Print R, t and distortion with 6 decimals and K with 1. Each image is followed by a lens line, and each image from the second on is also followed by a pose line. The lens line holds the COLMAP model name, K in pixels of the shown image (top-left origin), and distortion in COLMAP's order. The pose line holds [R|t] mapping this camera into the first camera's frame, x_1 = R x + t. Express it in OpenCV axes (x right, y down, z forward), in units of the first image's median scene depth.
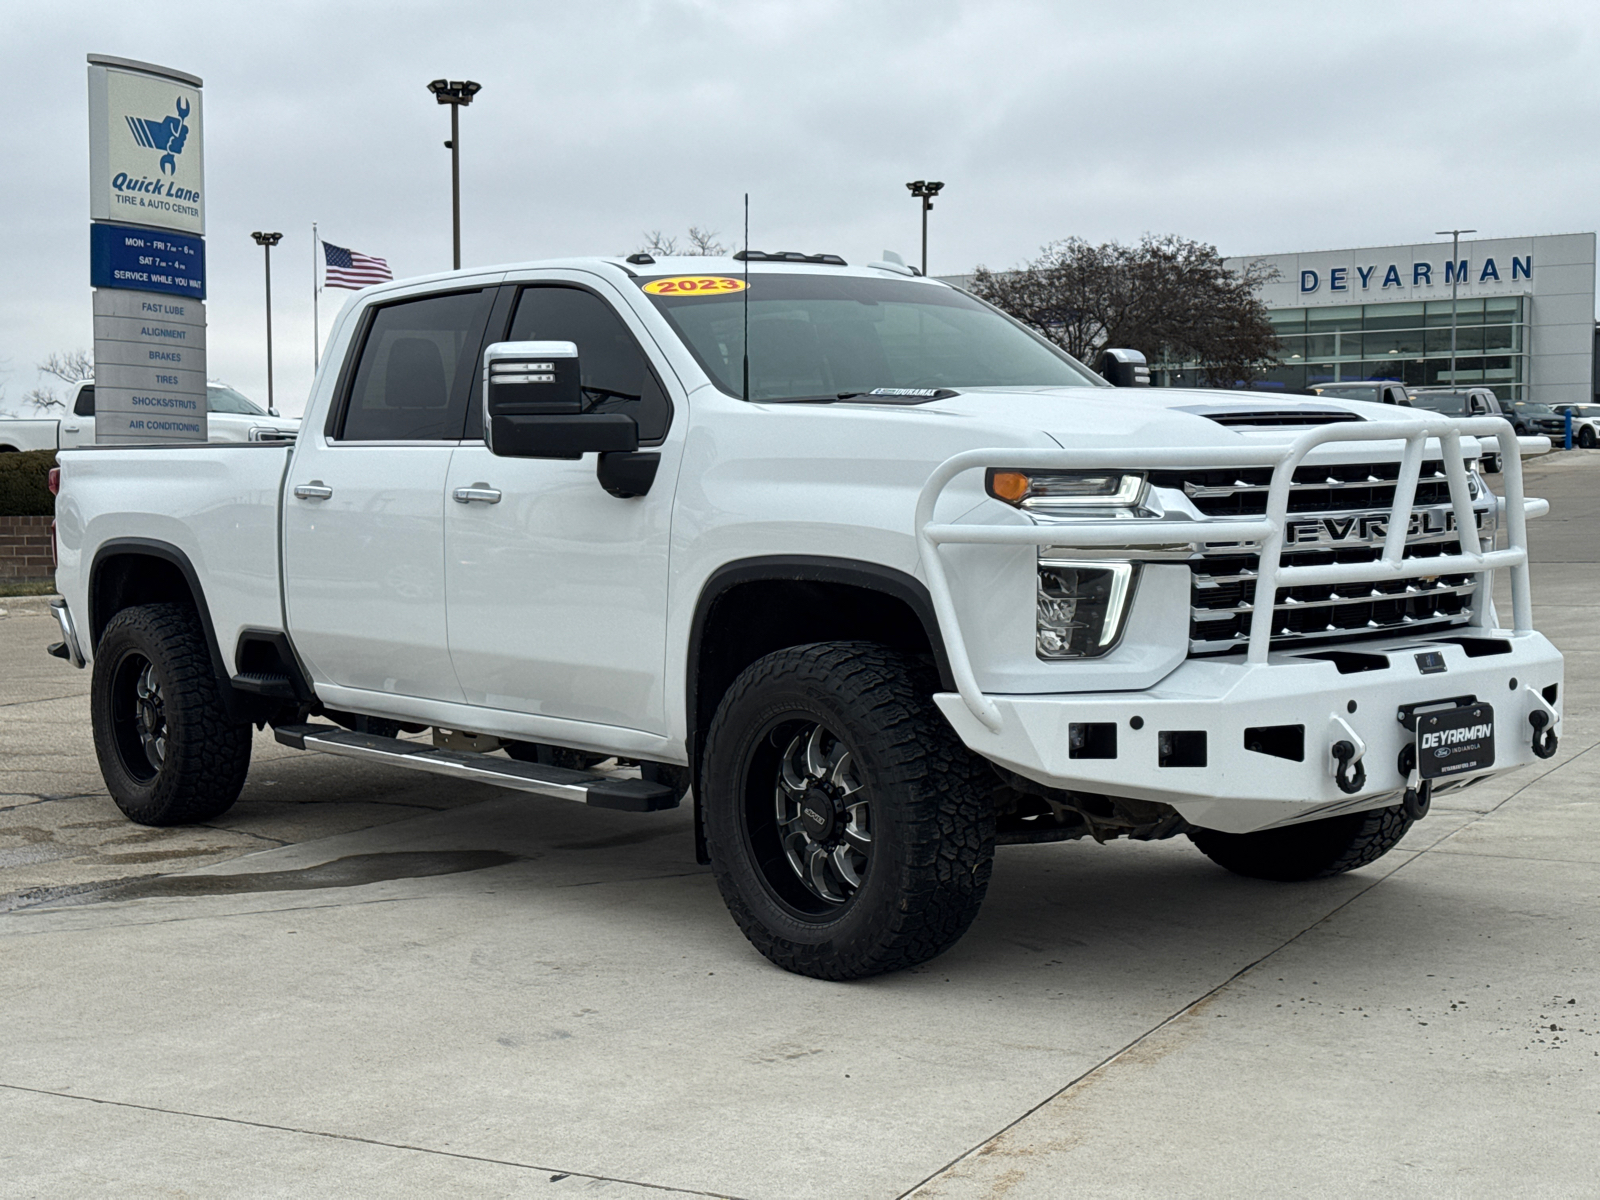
lens RADIAL K [[2381.2, 0, 805.8], [0, 2381.2, 602.2], [0, 0, 1]] dist [-0.052185, 0.000000]
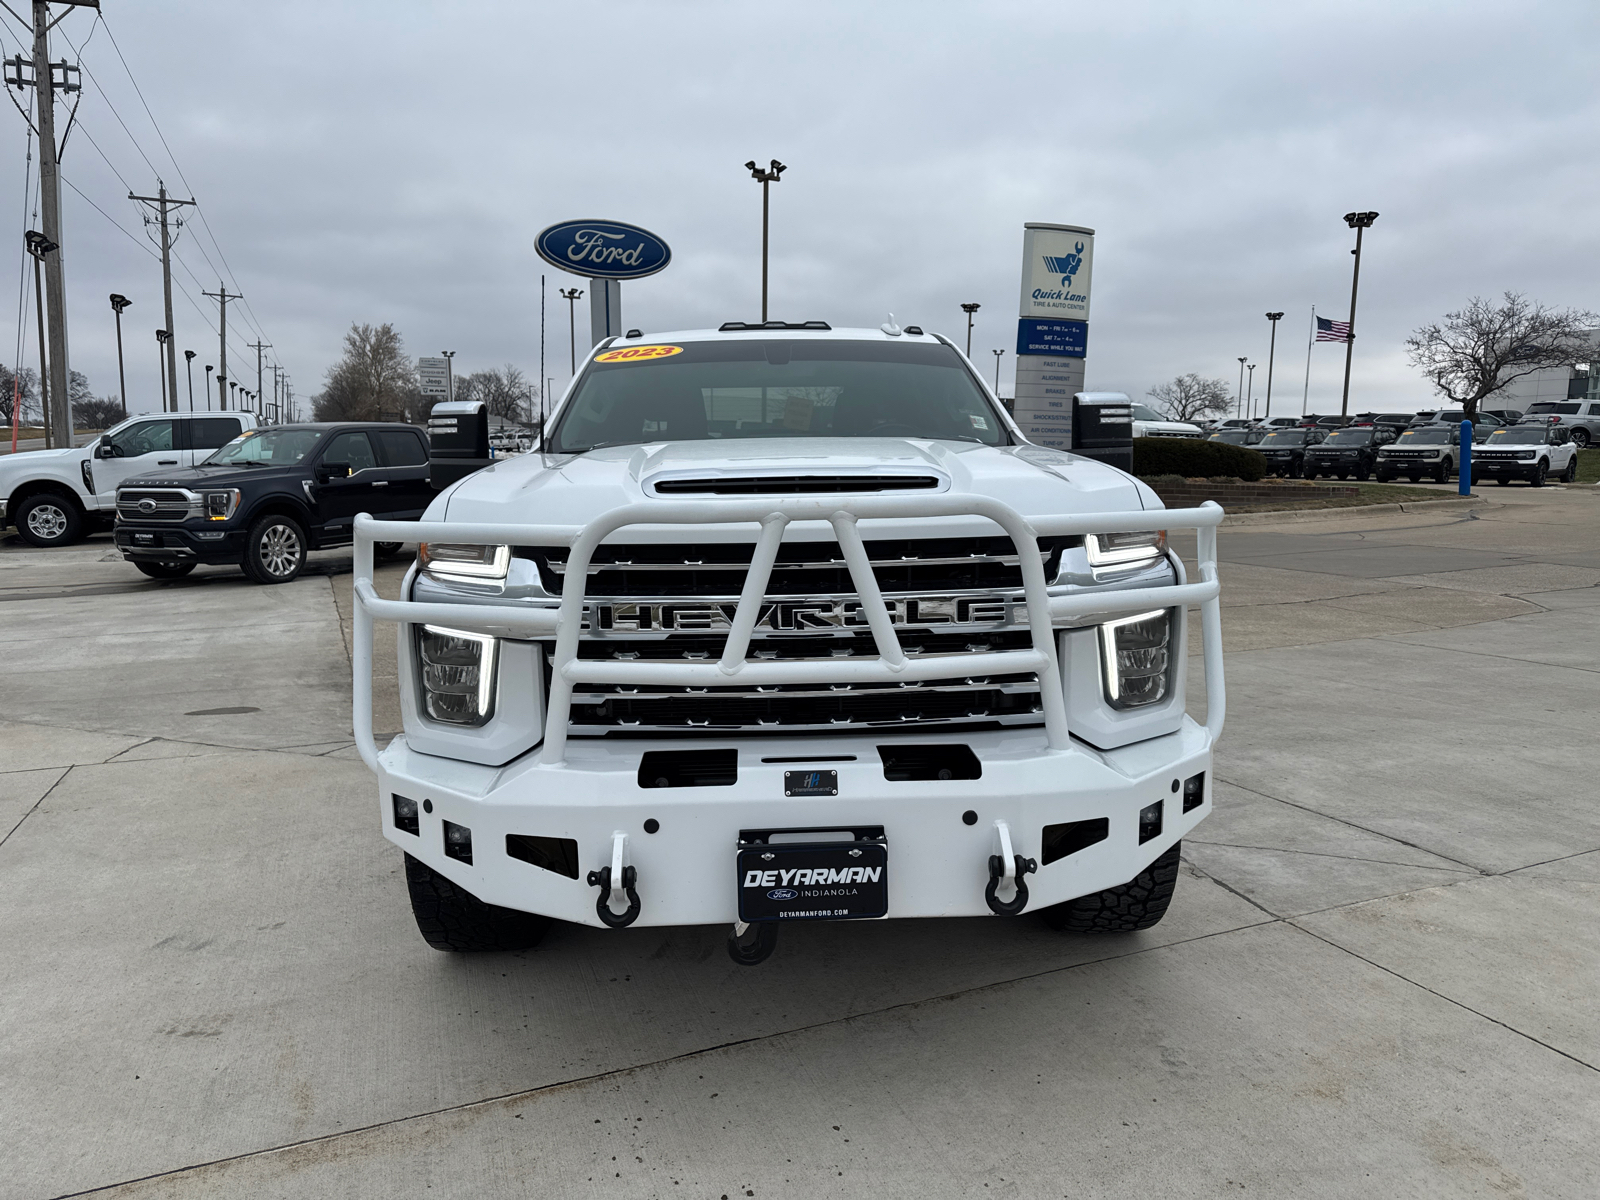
lens RADIAL K [[1168.0, 0, 805.8], [0, 1168.0, 591.2], [0, 0, 1]] dist [0.037884, -0.038811]
pose [[0.786806, 0.072718, -0.612902, 0.514634], [-0.028635, 0.996267, 0.081441, -0.075102], [0.616536, -0.046528, 0.785951, 0.686156]]
